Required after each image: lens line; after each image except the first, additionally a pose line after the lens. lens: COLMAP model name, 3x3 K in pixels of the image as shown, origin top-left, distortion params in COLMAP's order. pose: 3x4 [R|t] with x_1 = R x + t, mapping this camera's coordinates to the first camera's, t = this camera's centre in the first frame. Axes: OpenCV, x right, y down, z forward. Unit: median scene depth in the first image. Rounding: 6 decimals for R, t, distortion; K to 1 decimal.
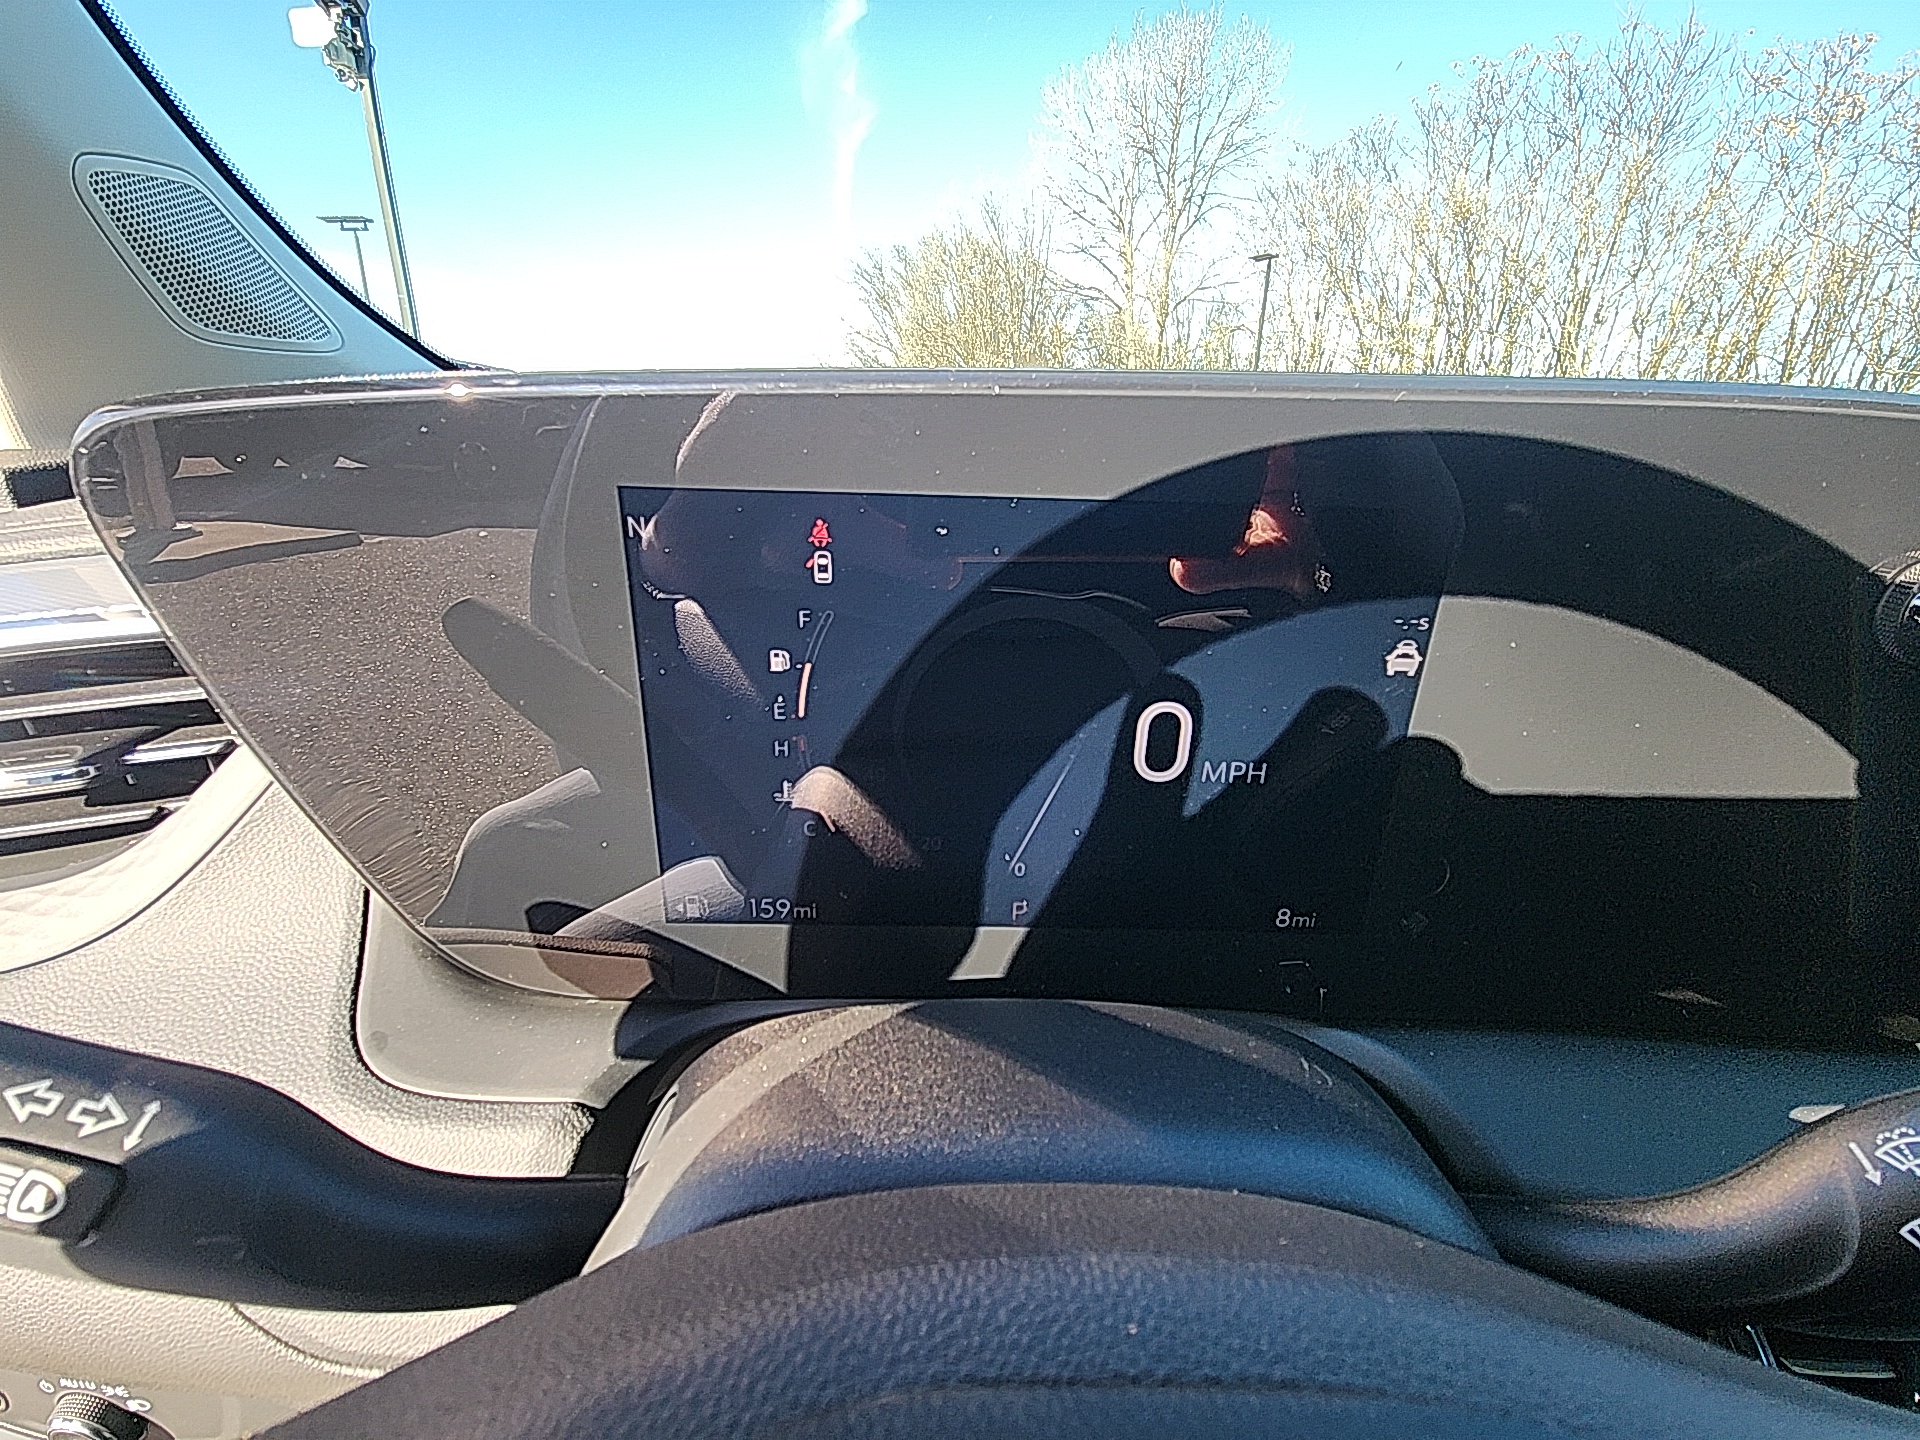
lens RADIAL K [[765.4, 0, 952.3], [0, 765.4, 705.0], [0, 0, 1]] dist [0.015341, -0.011846]
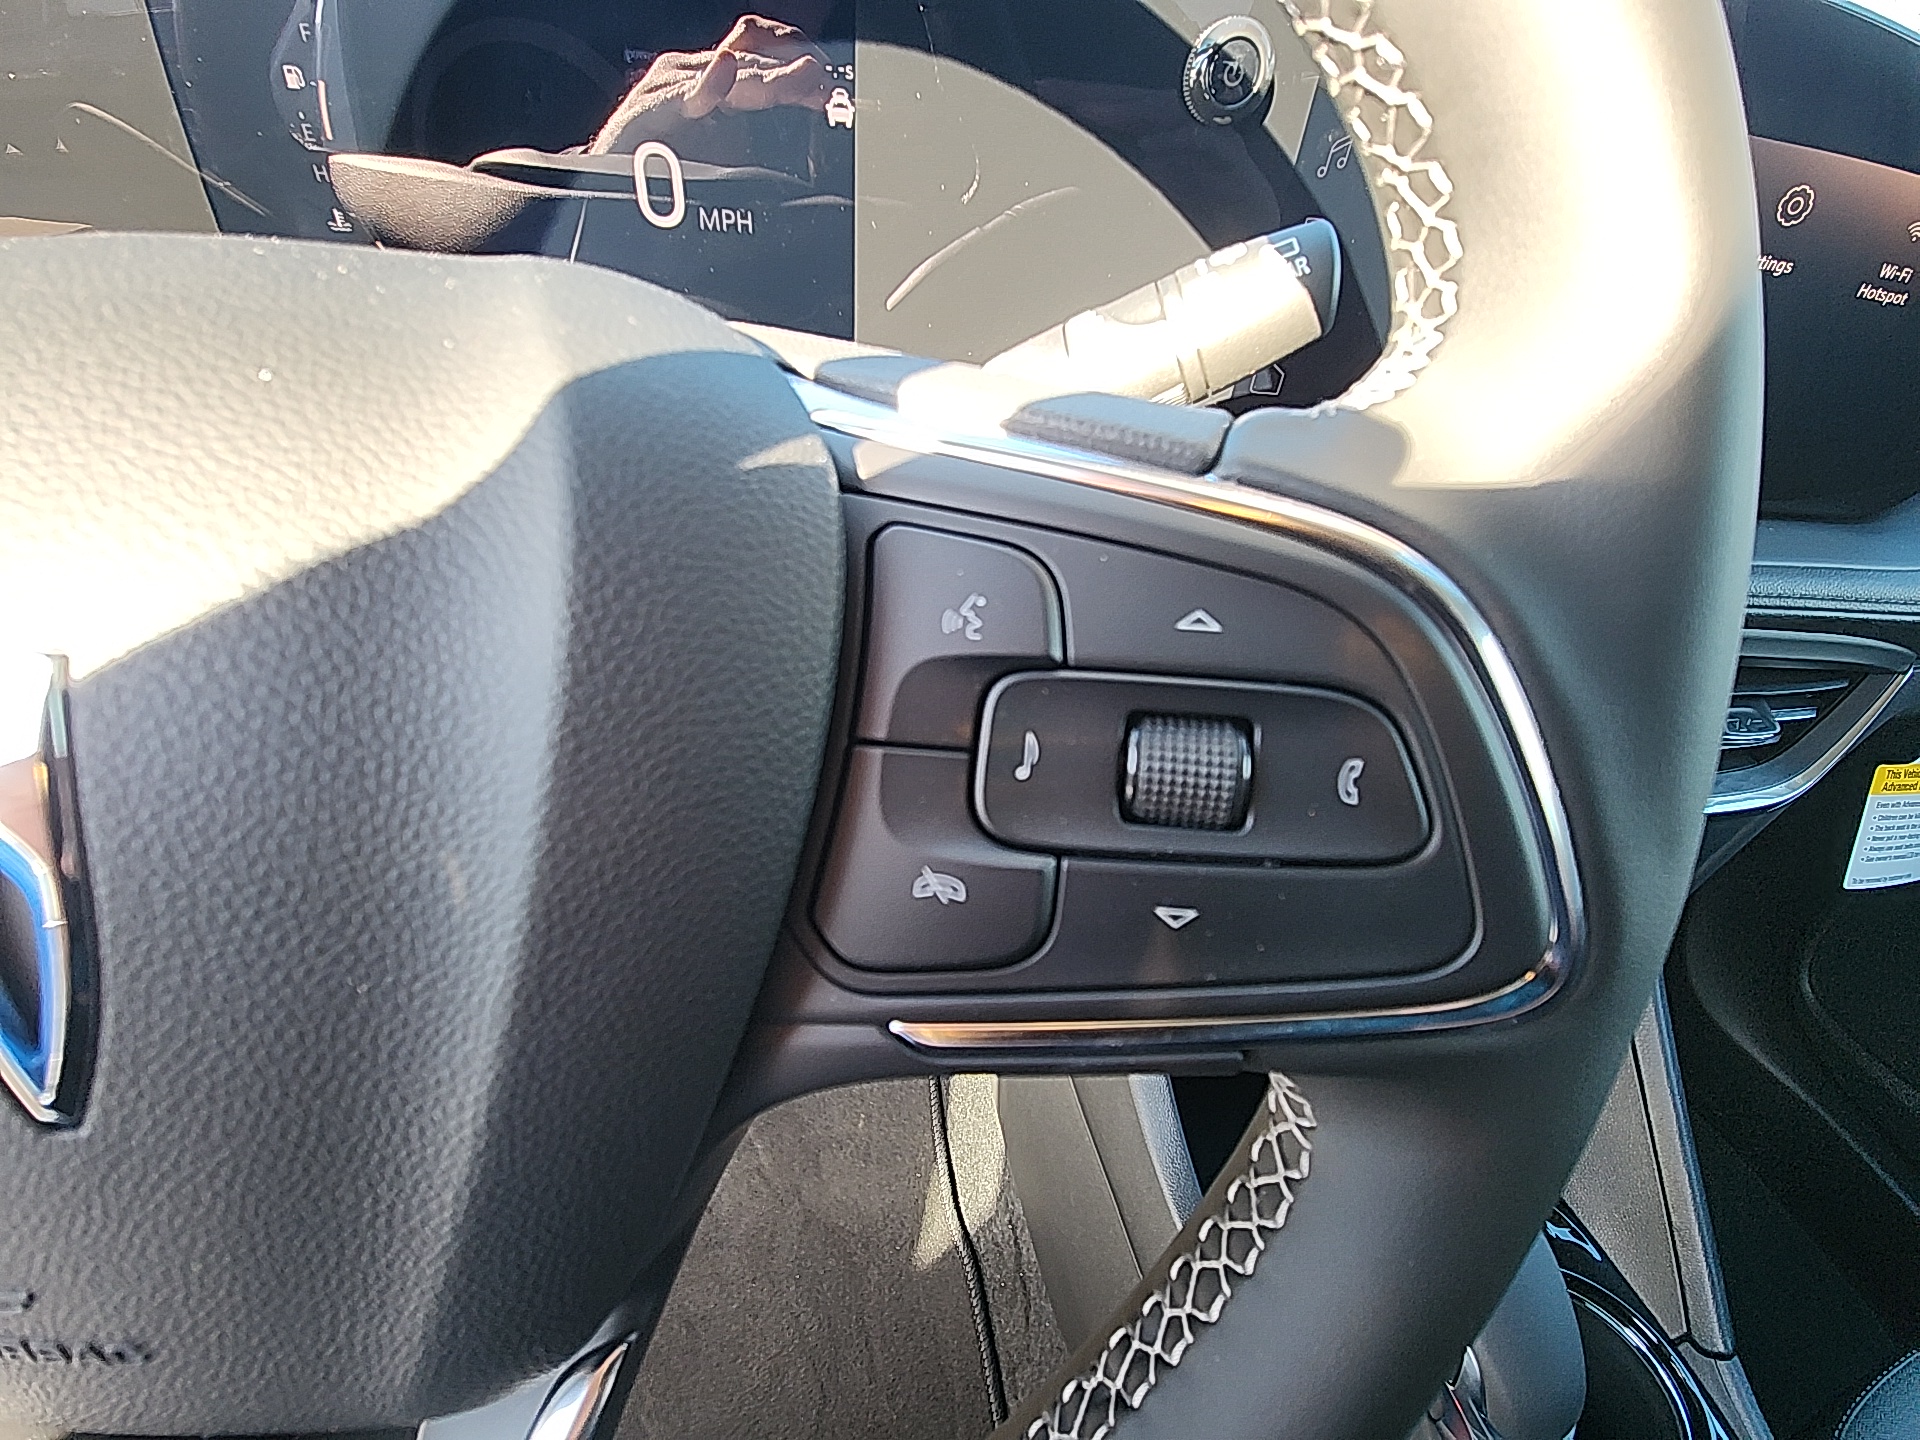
lens RADIAL K [[765.4, 0, 951.9], [0, 765.4, 709.6], [0, 0, 1]] dist [0.015341, -0.011846]
pose [[0.992266, -0.029567, 0.120553, 0.584647], [-0.007057, 0.956206, 0.292609, 0.503260], [-0.123925, -0.291196, 0.948603, -0.488584]]
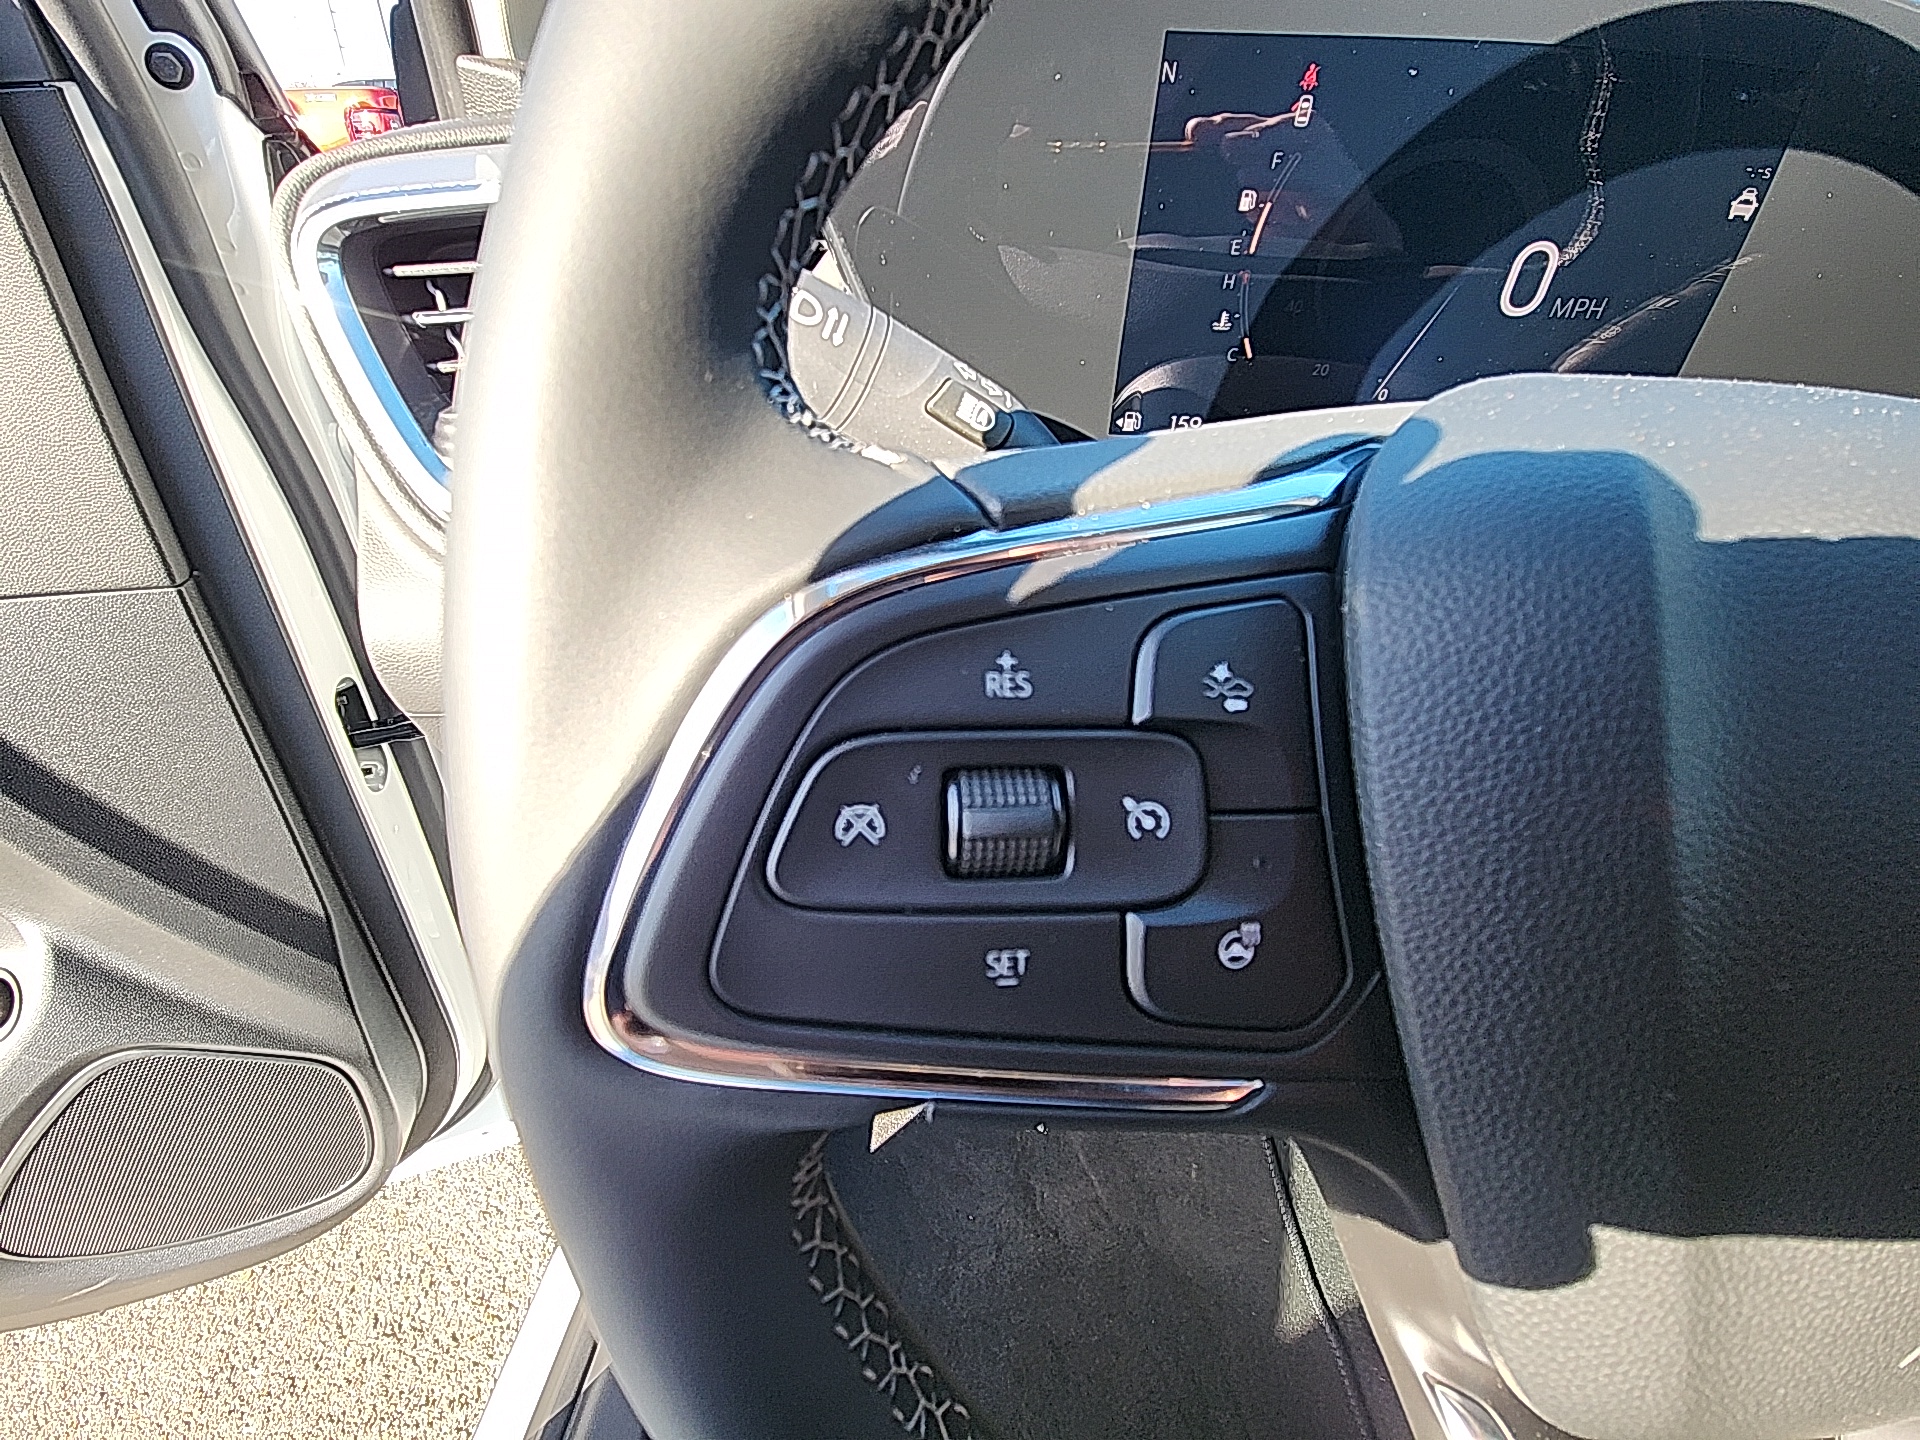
lens RADIAL K [[765.4, 0, 947.4], [0, 765.4, 706.9], [0, 0, 1]] dist [0.015341, -0.011846]
pose [[0.996195, 0.048081, -0.072684, -0.593768], [-0.027654, 0.965332, 0.259557, 0.449654], [0.082644, -0.256559, 0.962989, -0.537718]]
